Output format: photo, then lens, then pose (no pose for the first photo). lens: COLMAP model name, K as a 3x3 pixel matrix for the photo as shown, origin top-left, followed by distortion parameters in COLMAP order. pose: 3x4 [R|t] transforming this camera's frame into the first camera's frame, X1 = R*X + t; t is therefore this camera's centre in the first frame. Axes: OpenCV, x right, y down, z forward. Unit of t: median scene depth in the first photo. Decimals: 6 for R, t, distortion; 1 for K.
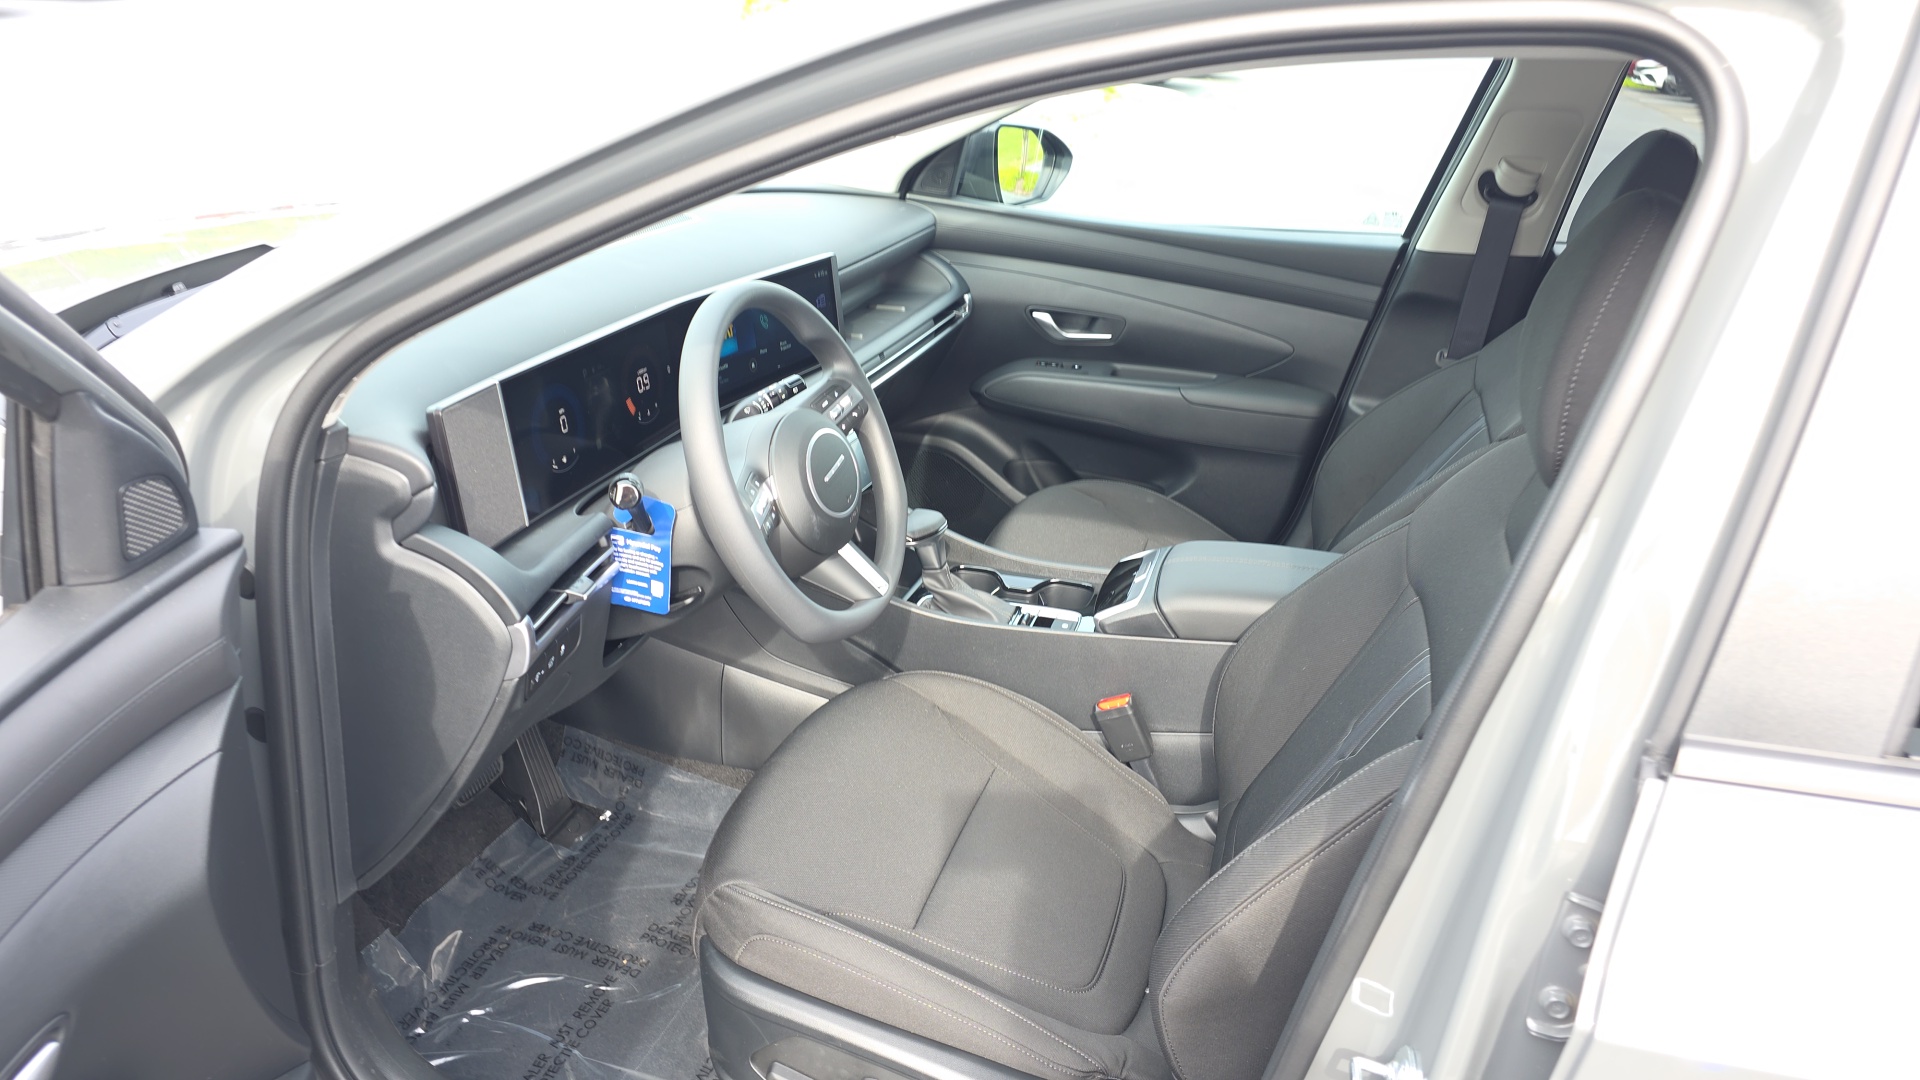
lens RADIAL K [[1256.3, 0, 893.8], [0, 1256.3, 543.7], [0, 0, 1]] dist [-0.006080, -0.001607]
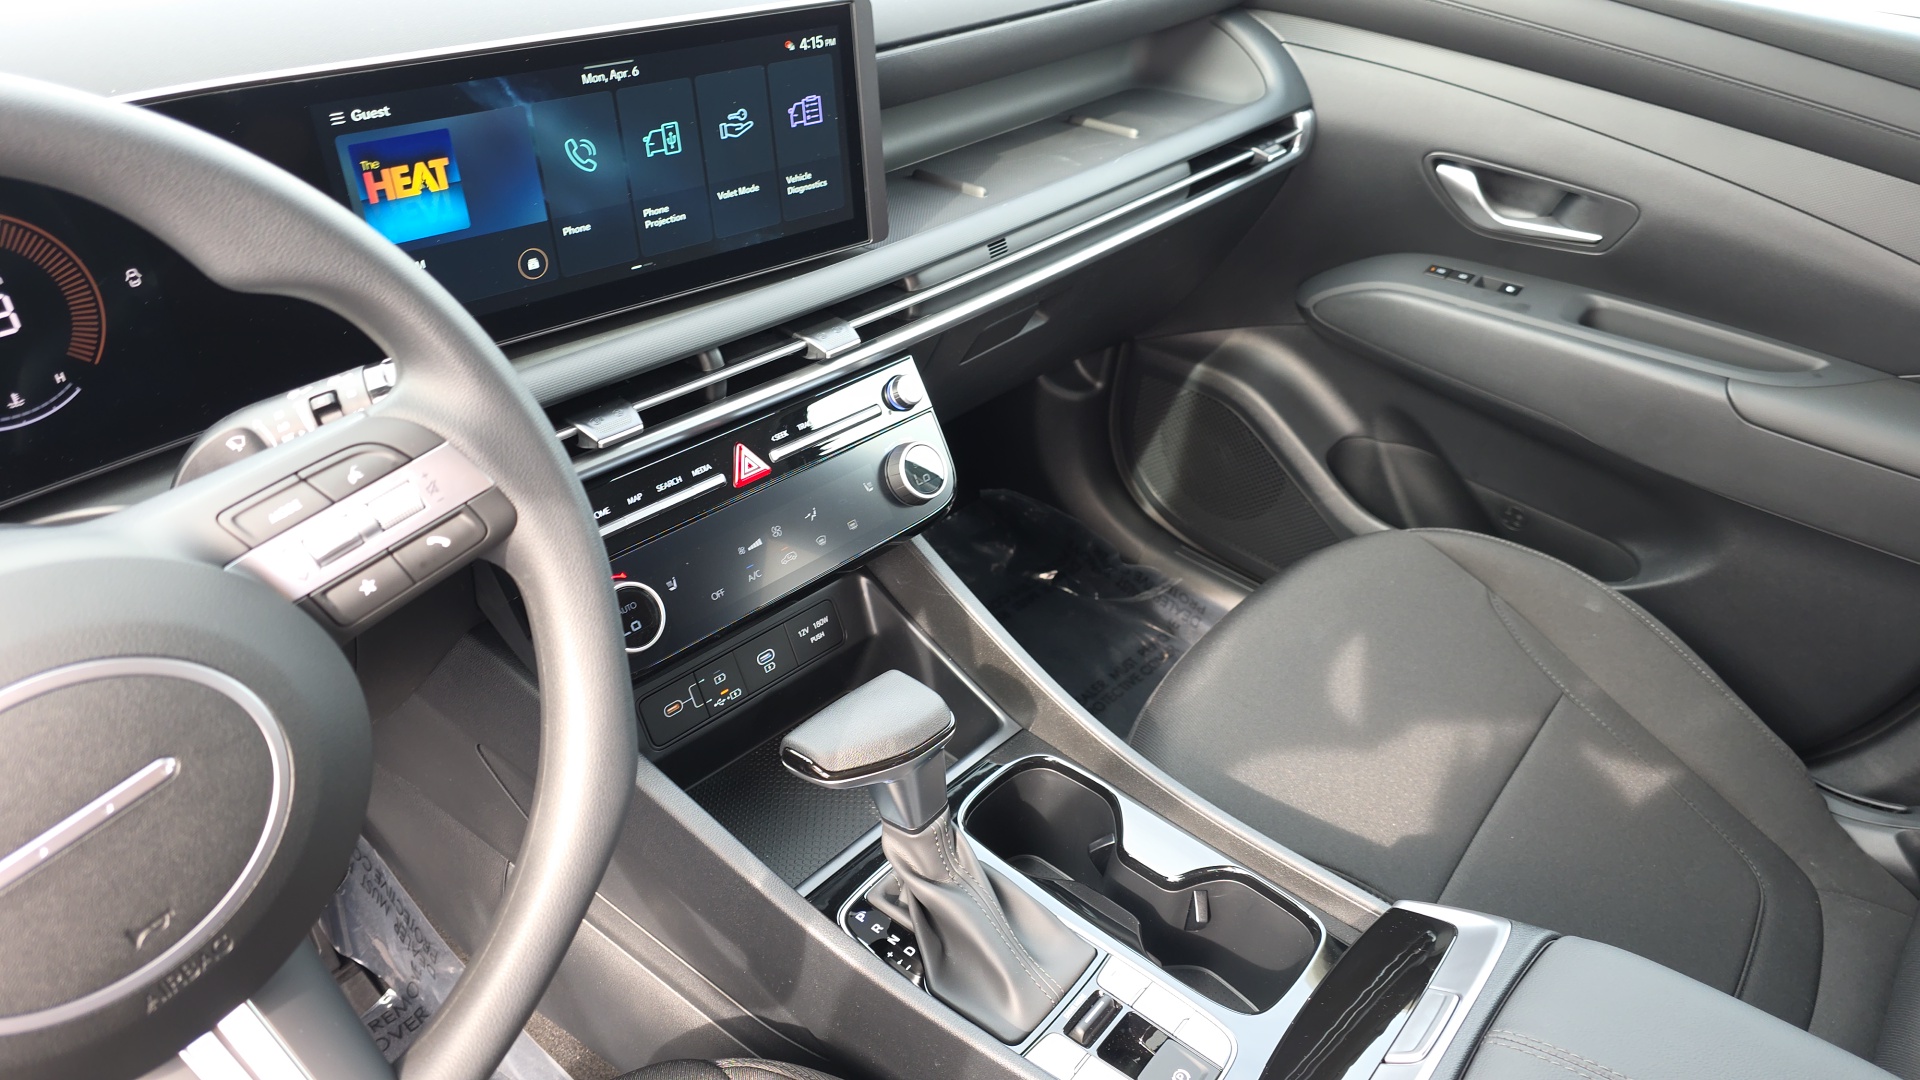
lens RADIAL K [[1295.8, 0, 955.5], [0, 1295.8, 528.9], [0, 0, 1]] dist [0.062894, -0.065798]
pose [[0.937721, 0.207862, -0.278338, 0.108363], [-0.159581, 0.969438, 0.186345, -0.114915], [0.308565, -0.130322, 0.942233, 0.458291]]
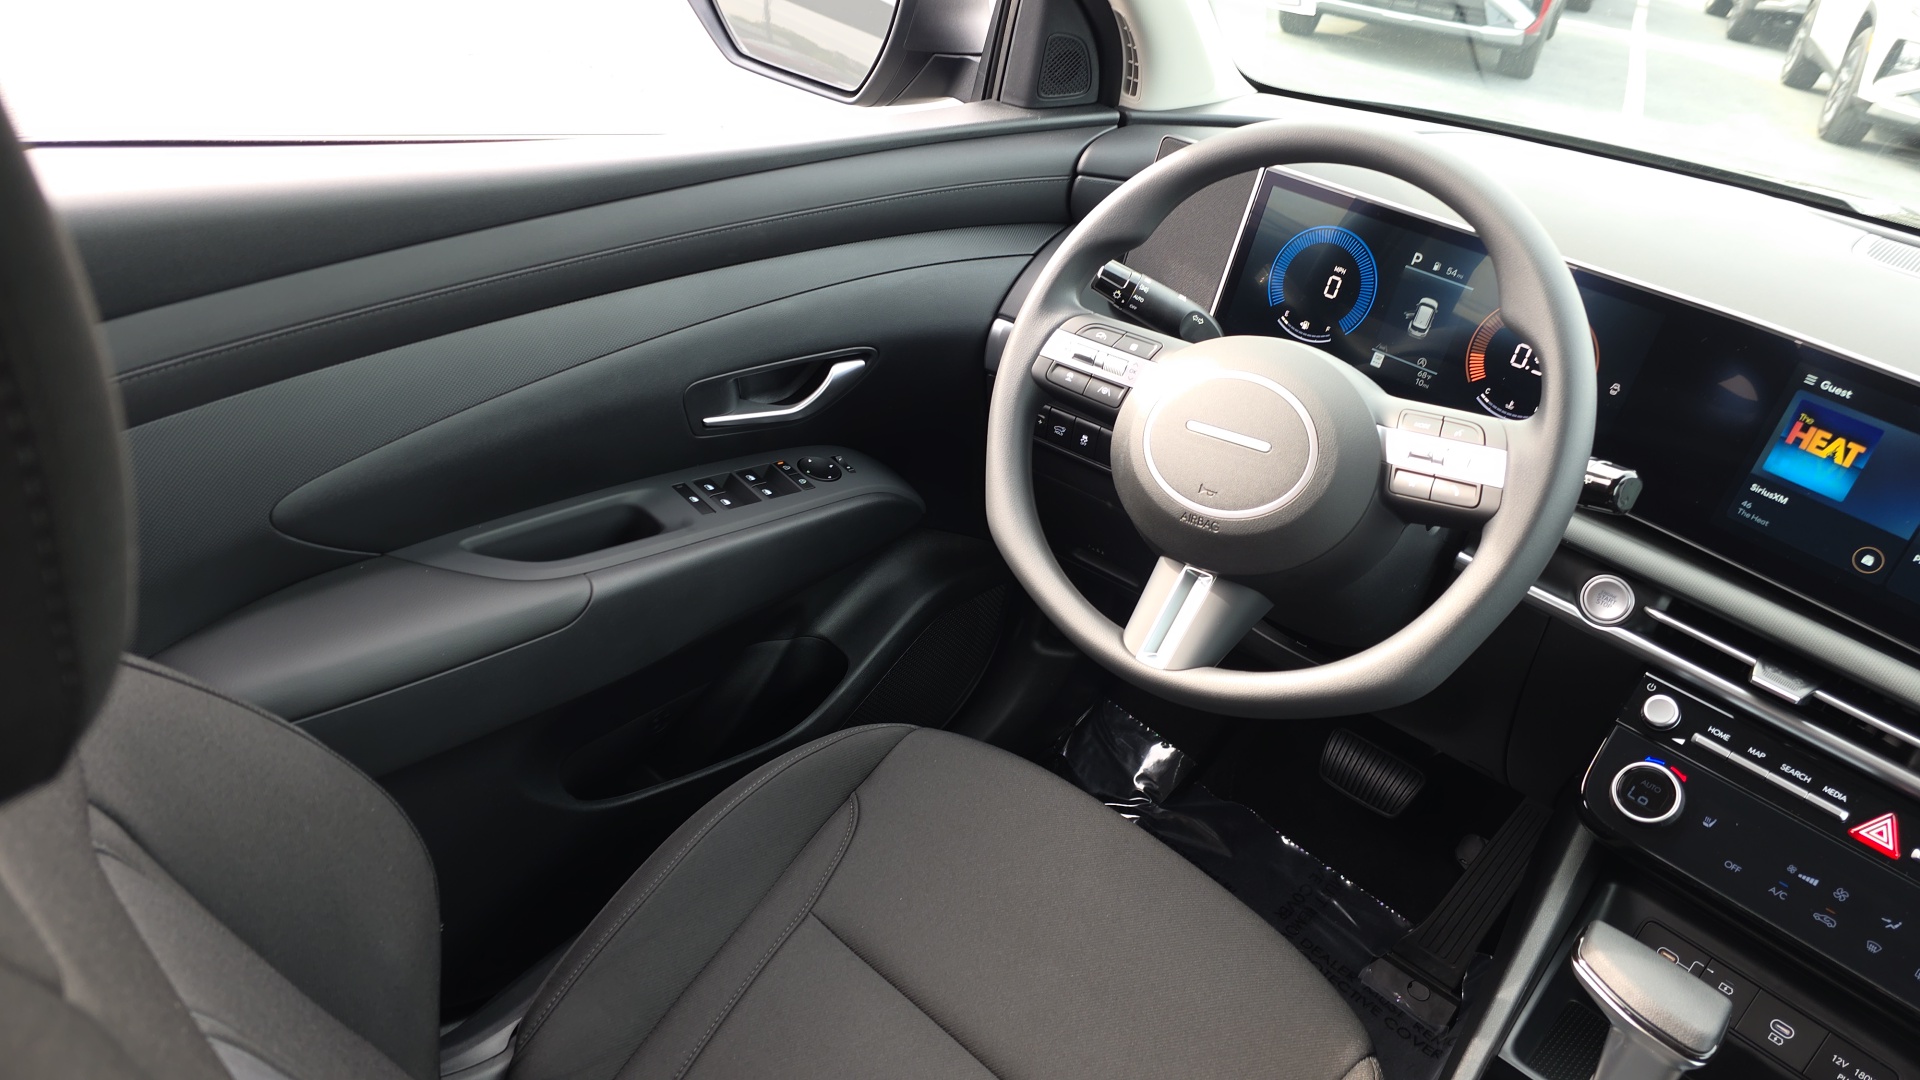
lens RADIAL K [[1295.8, 0, 959.8], [0, 1295.8, 548.8], [0, 0, 1]] dist [0.062894, -0.065798]
pose [[-0.376619, 0.365462, -0.851232, 0.313866], [-0.533559, 0.665591, 0.521828, -0.159023], [0.757280, 0.650712, -0.055679, 0.553475]]
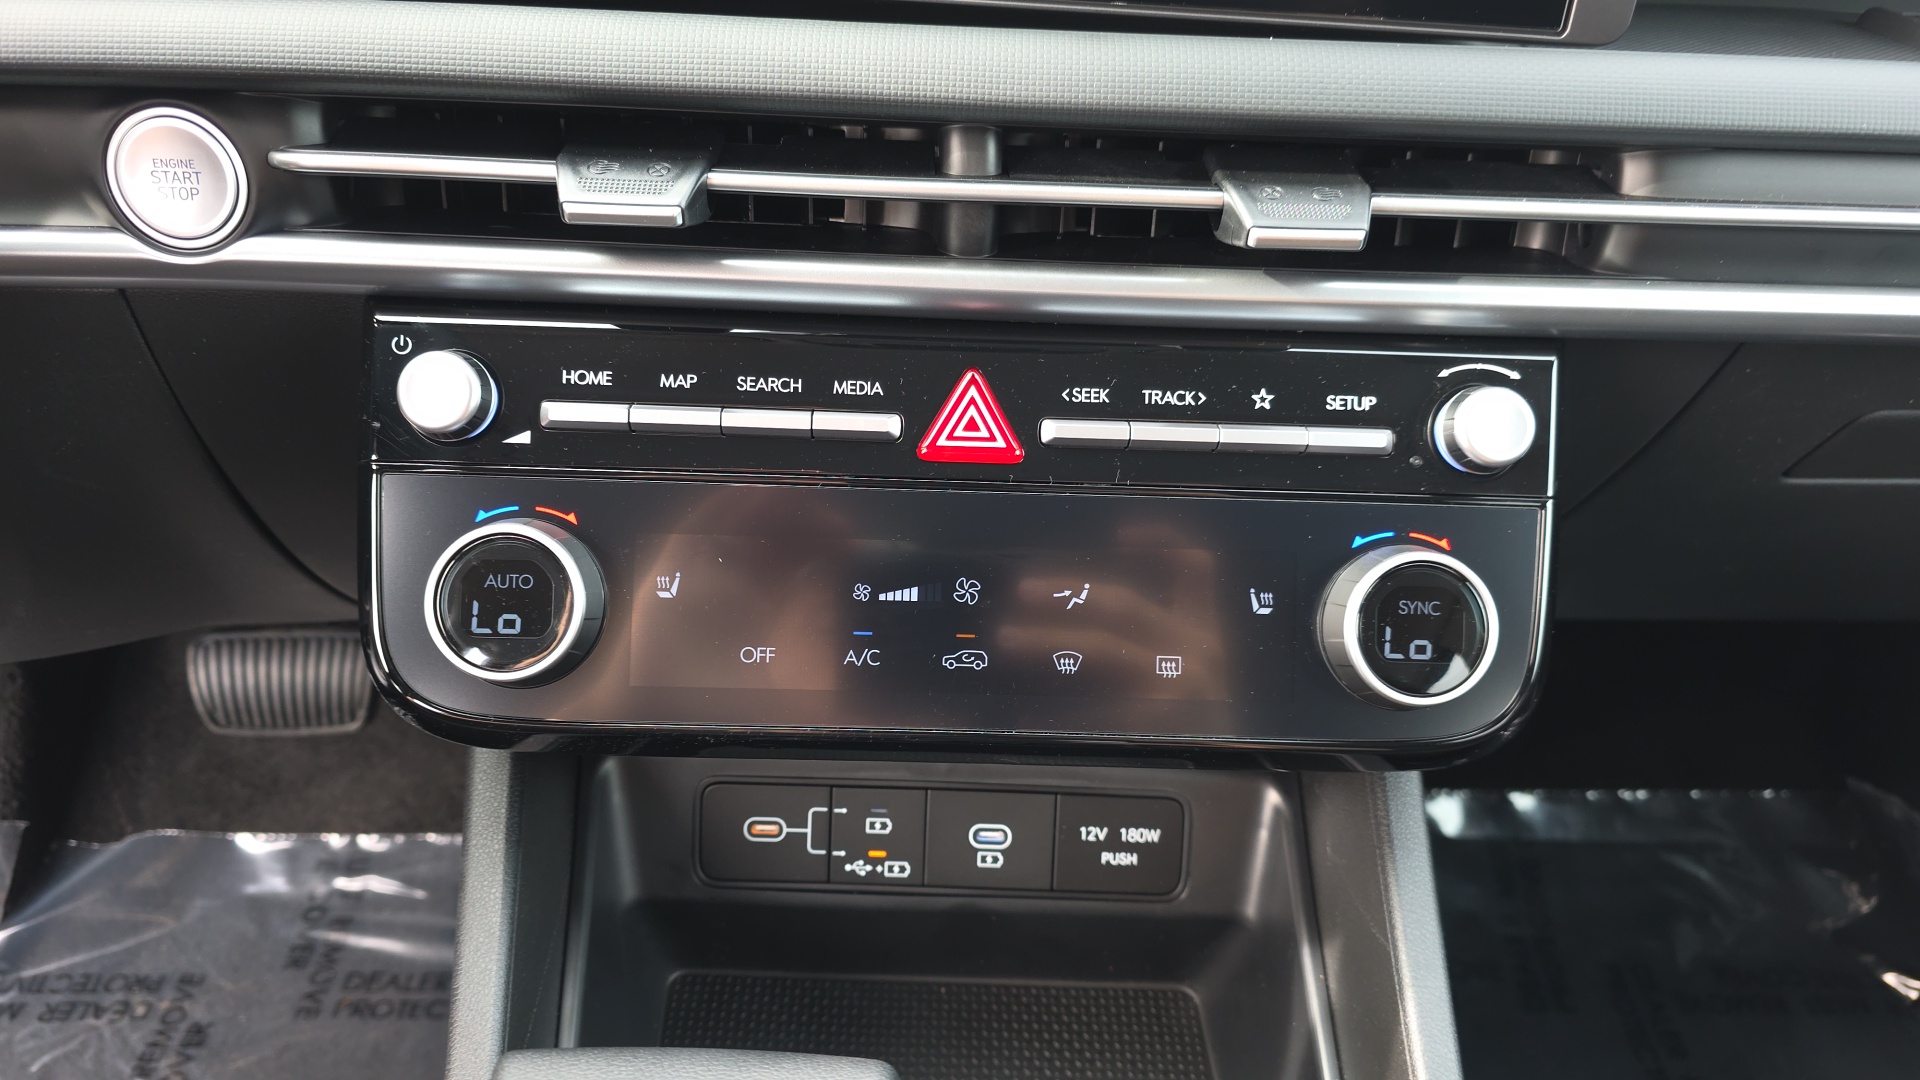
lens RADIAL K [[1295.8, 0, 943.5], [0, 1295.8, 531.3], [0, 0, 1]] dist [0.062894, -0.065798]
pose [[0.389483, 0.504895, -0.770314, 0.077157], [-0.398197, 0.846462, 0.353471, -0.099295], [0.830507, 0.169065, 0.530730, 0.685654]]
